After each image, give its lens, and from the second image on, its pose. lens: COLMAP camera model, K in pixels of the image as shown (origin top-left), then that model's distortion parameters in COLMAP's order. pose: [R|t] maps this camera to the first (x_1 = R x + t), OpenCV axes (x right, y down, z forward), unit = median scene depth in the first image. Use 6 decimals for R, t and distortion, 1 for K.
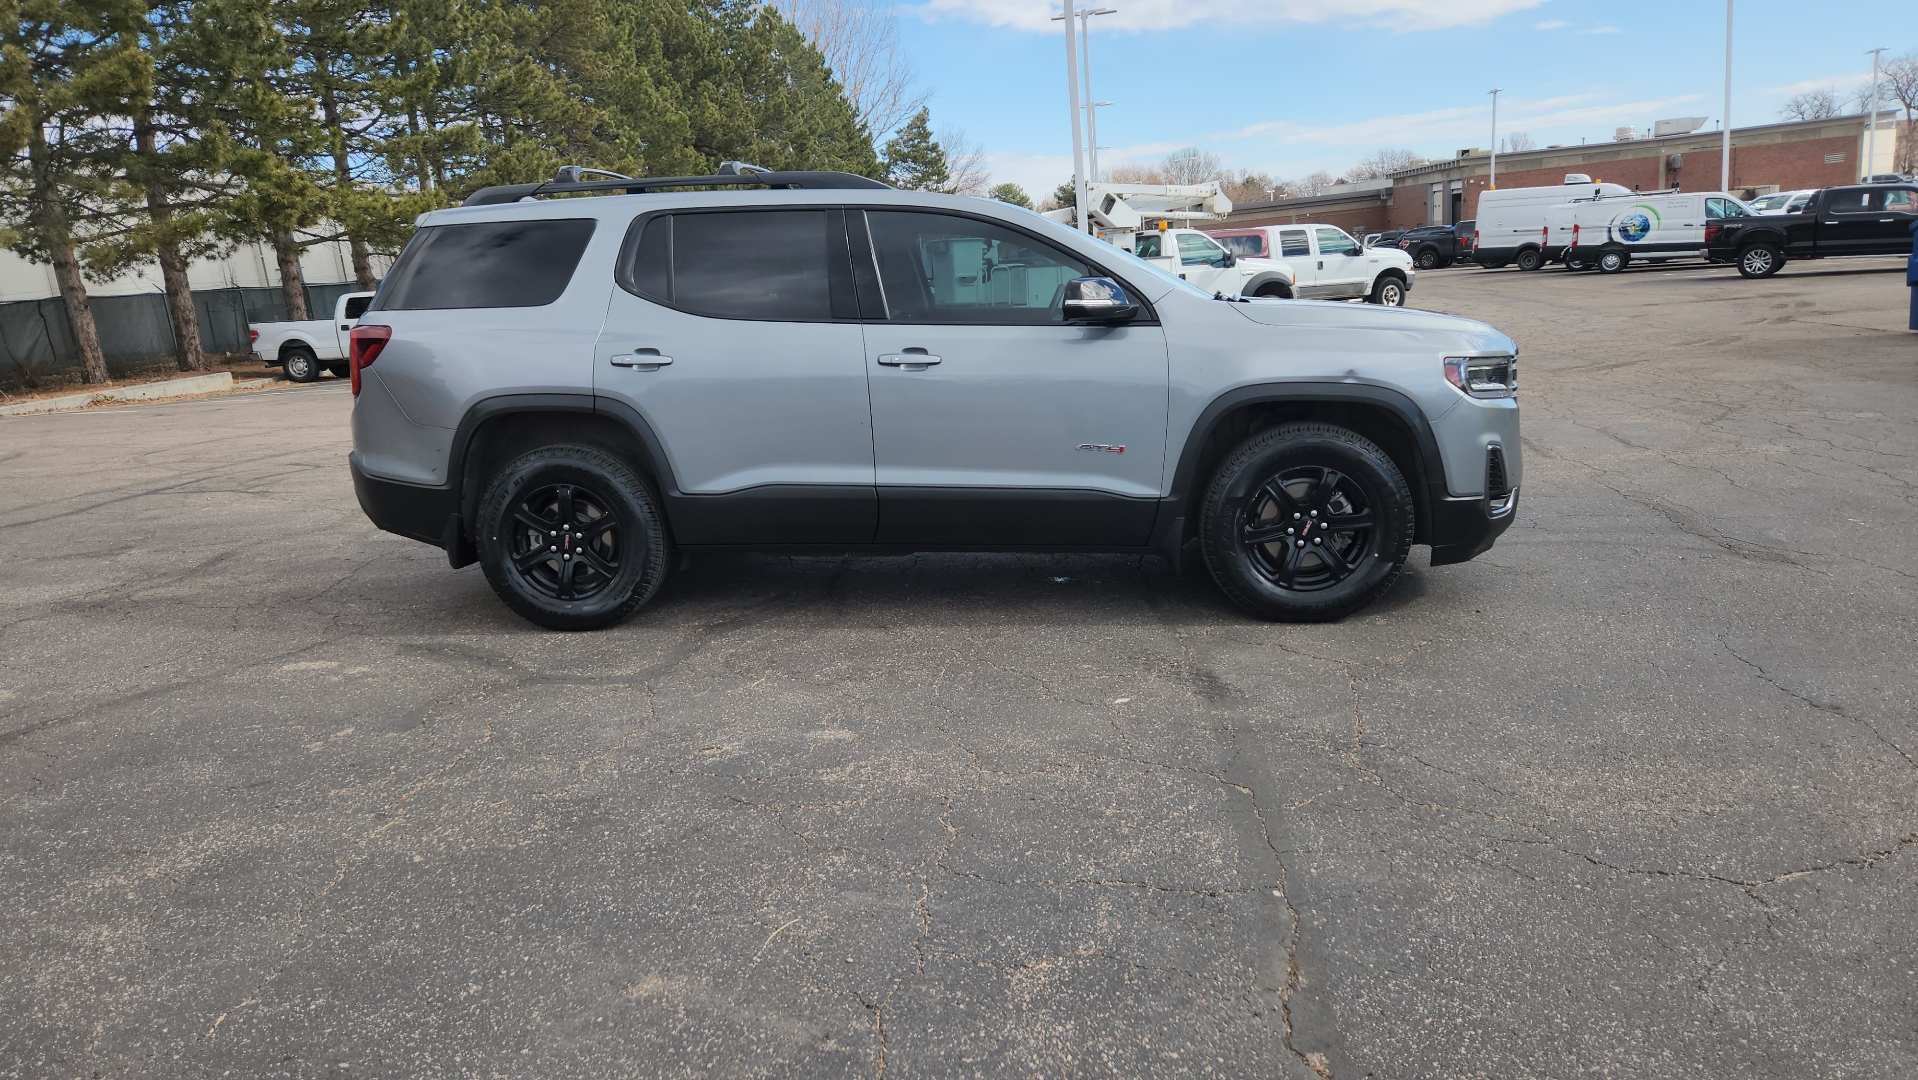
lens RADIAL K [[1282.4, 0, 925.2], [0, 1282.4, 550.5], [0, 0, 1]] dist [0.082067, -0.065840]
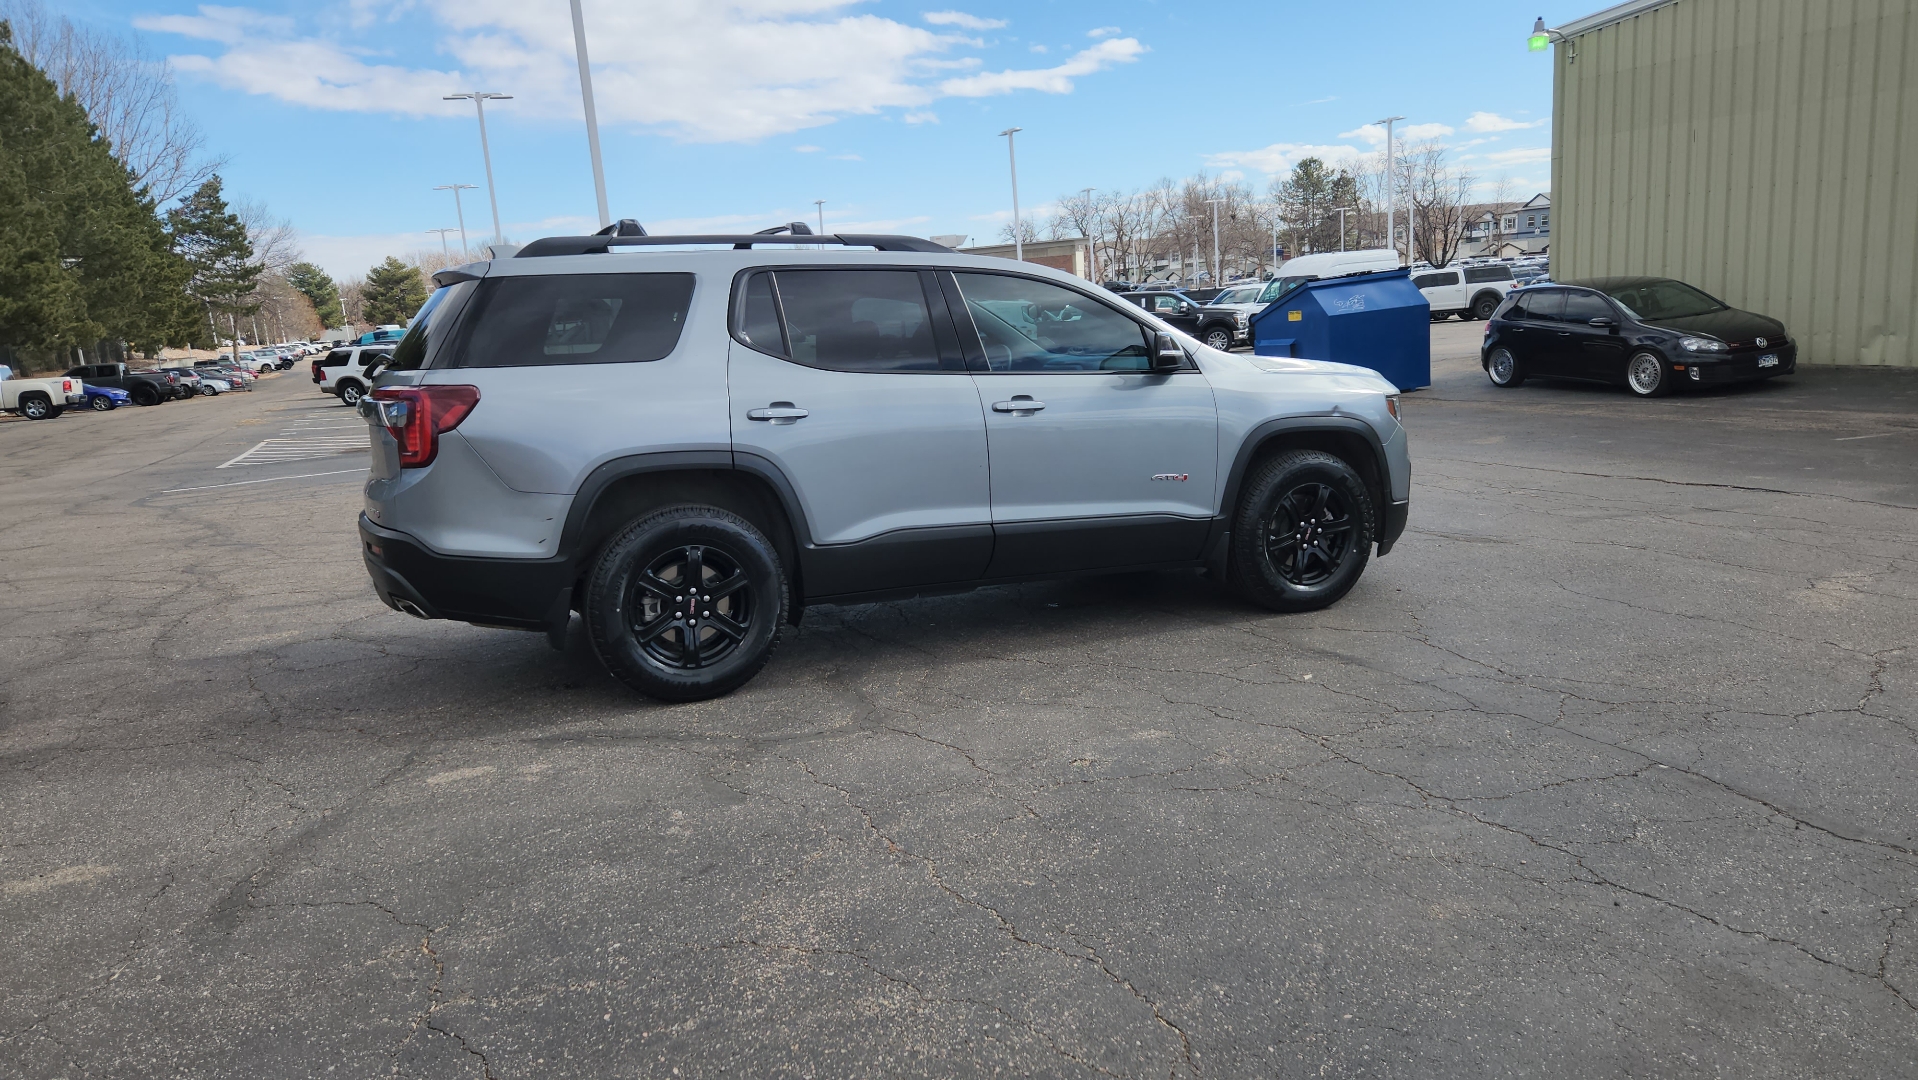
lens RADIAL K [[1279.4, 0, 924.0], [0, 1279.4, 543.7], [0, 0, 1]] dist [0.078860, -0.063421]
pose [[0.873865, -0.071953, 0.480815, -0.119292], [0.105766, 0.993436, -0.043561, 0.001344], [-0.474525, 0.088921, 0.875739, 0.018244]]
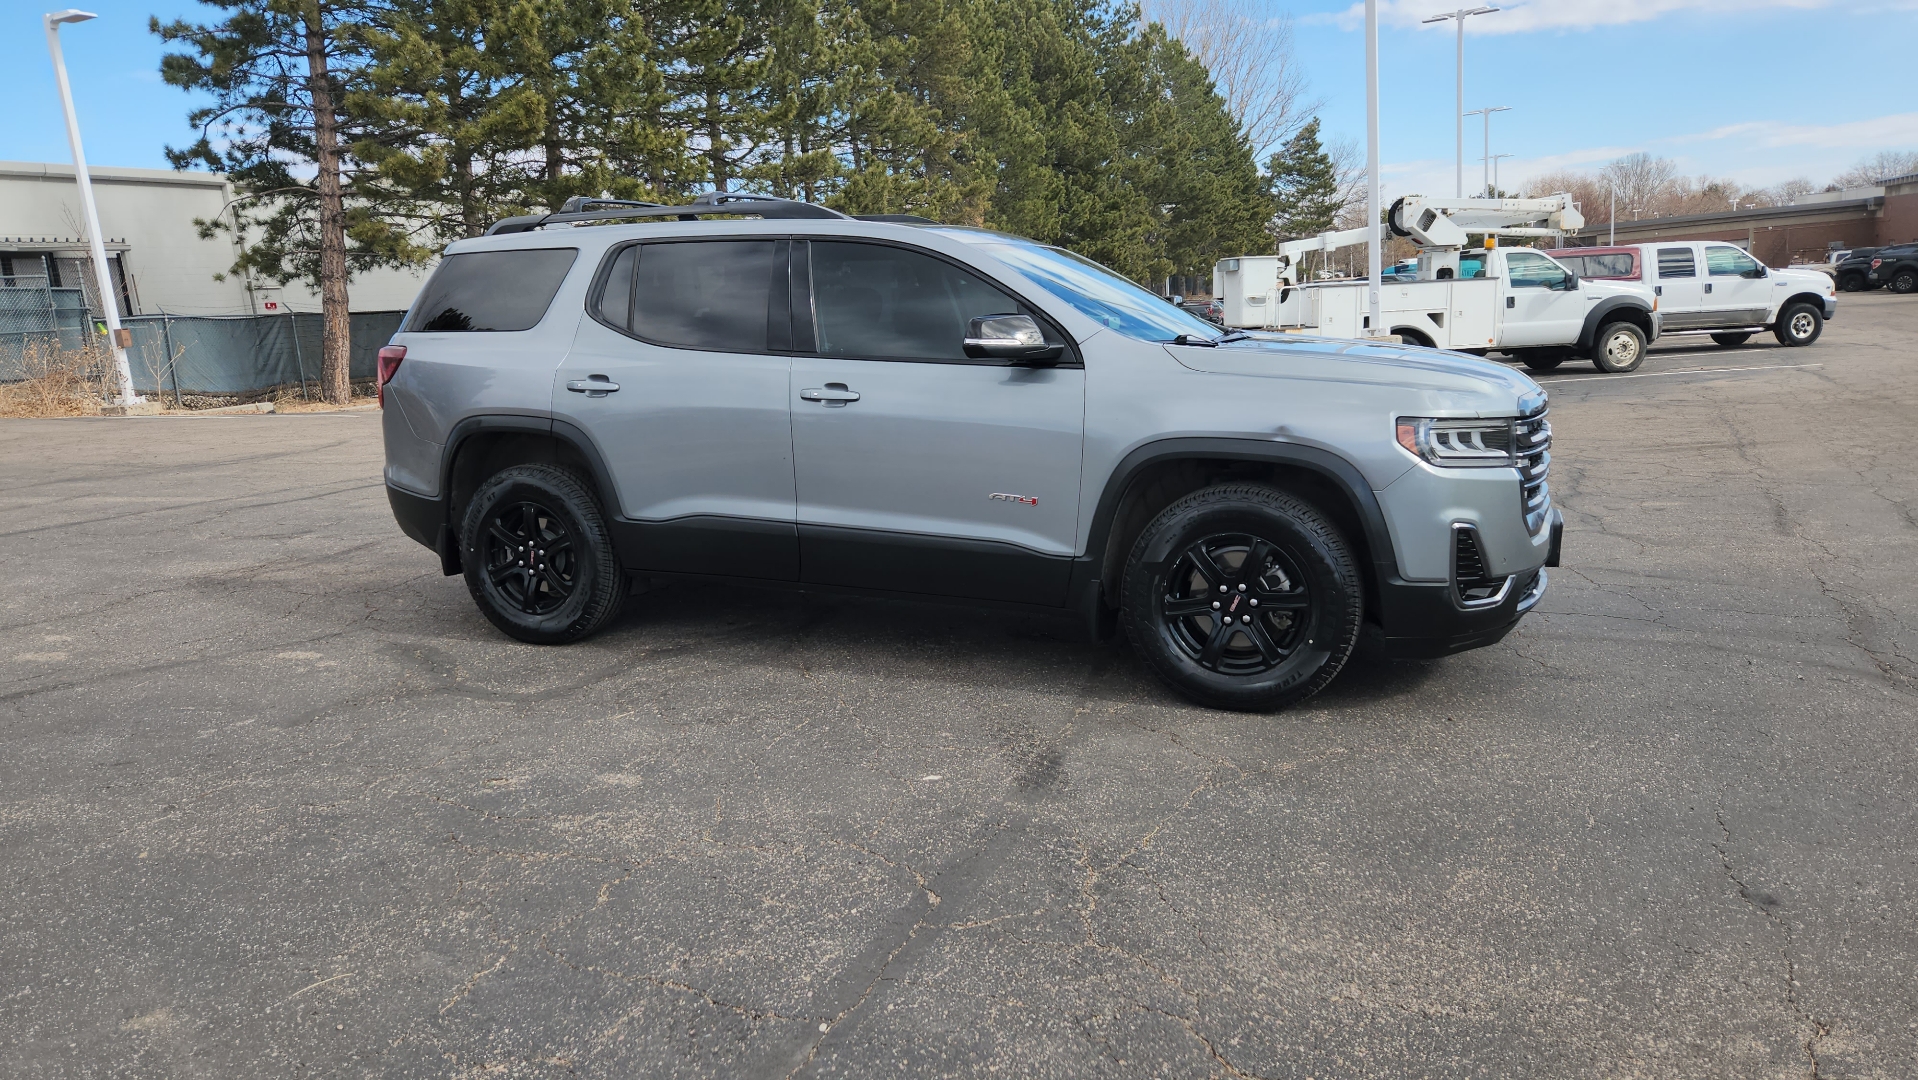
lens RADIAL K [[1279.4, 0, 924.0], [0, 1279.4, 543.7], [0, 0, 1]] dist [0.078860, -0.063421]
pose [[0.957313, 0.068219, -0.280889, 0.064606], [-0.072633, 0.997345, -0.005323, -0.007287], [0.279780, 0.025497, 0.959725, 0.019335]]
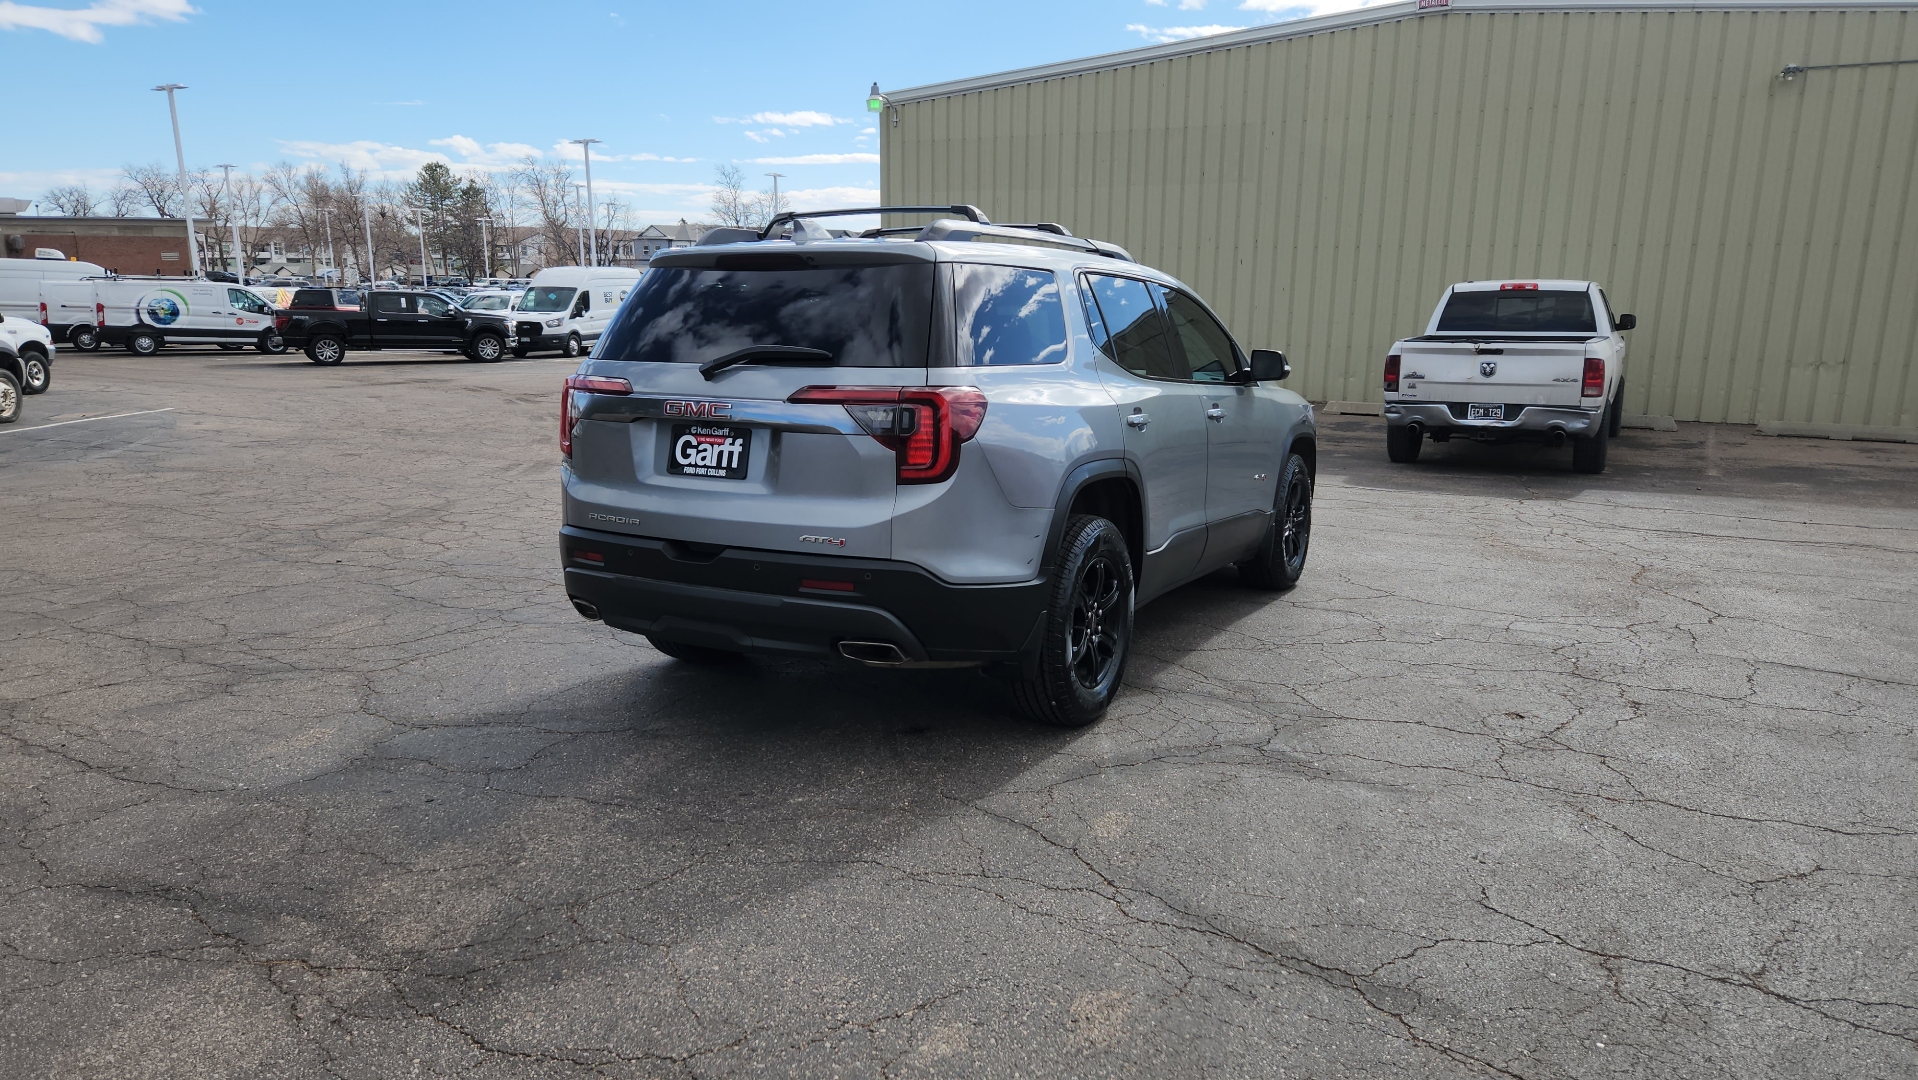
lens RADIAL K [[1279.4, 0, 924.0], [0, 1279.4, 543.7], [0, 0, 1]] dist [0.078860, -0.063421]
pose [[0.394595, -0.106409, 0.912673, -0.234124], [0.169507, 0.984654, 0.041514, -0.024314], [-0.903085, 0.138323, 0.406577, 0.151293]]
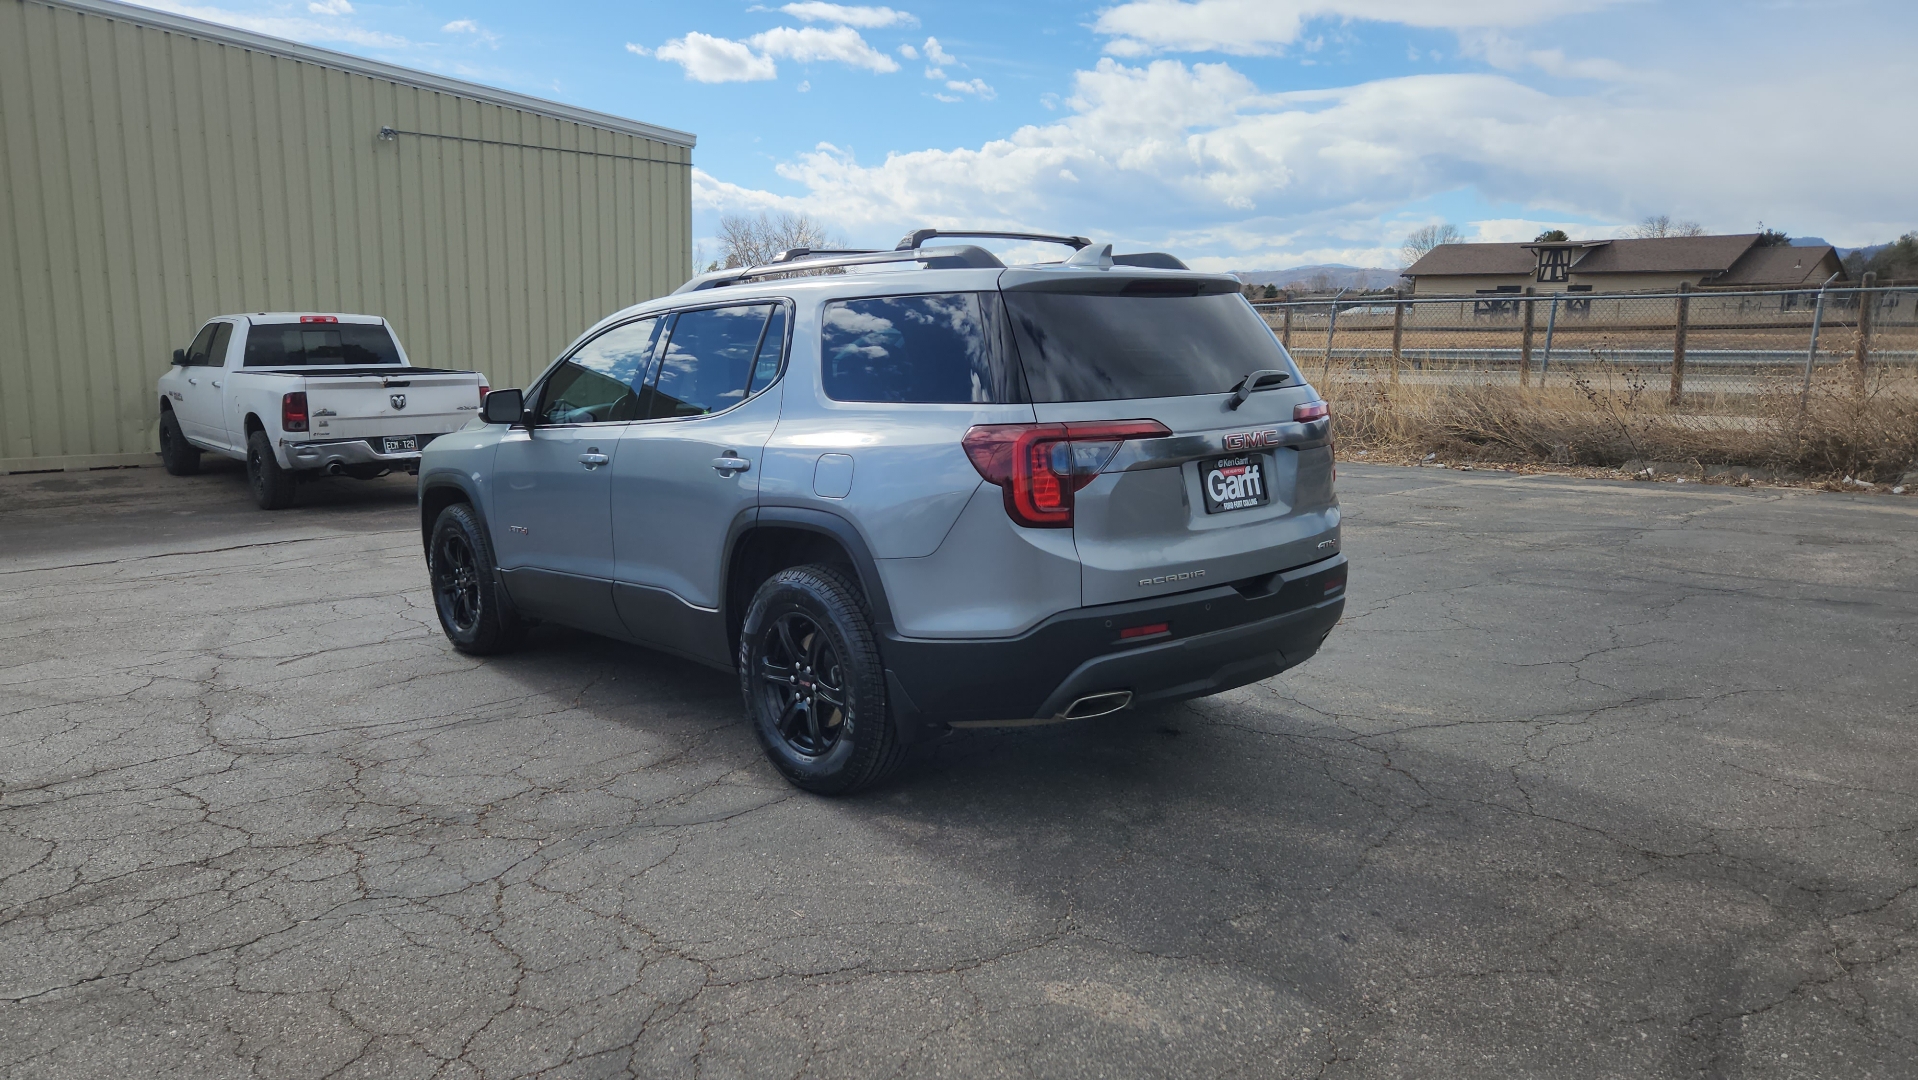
lens RADIAL K [[1279.4, 0, 924.0], [0, 1279.4, 543.7], [0, 0, 1]] dist [0.078860, -0.063421]
pose [[-0.733528, -0.042174, 0.678349, -0.174253], [0.198399, 0.941316, 0.273060, -0.077483], [-0.650057, 0.334881, -0.682115, 0.375861]]
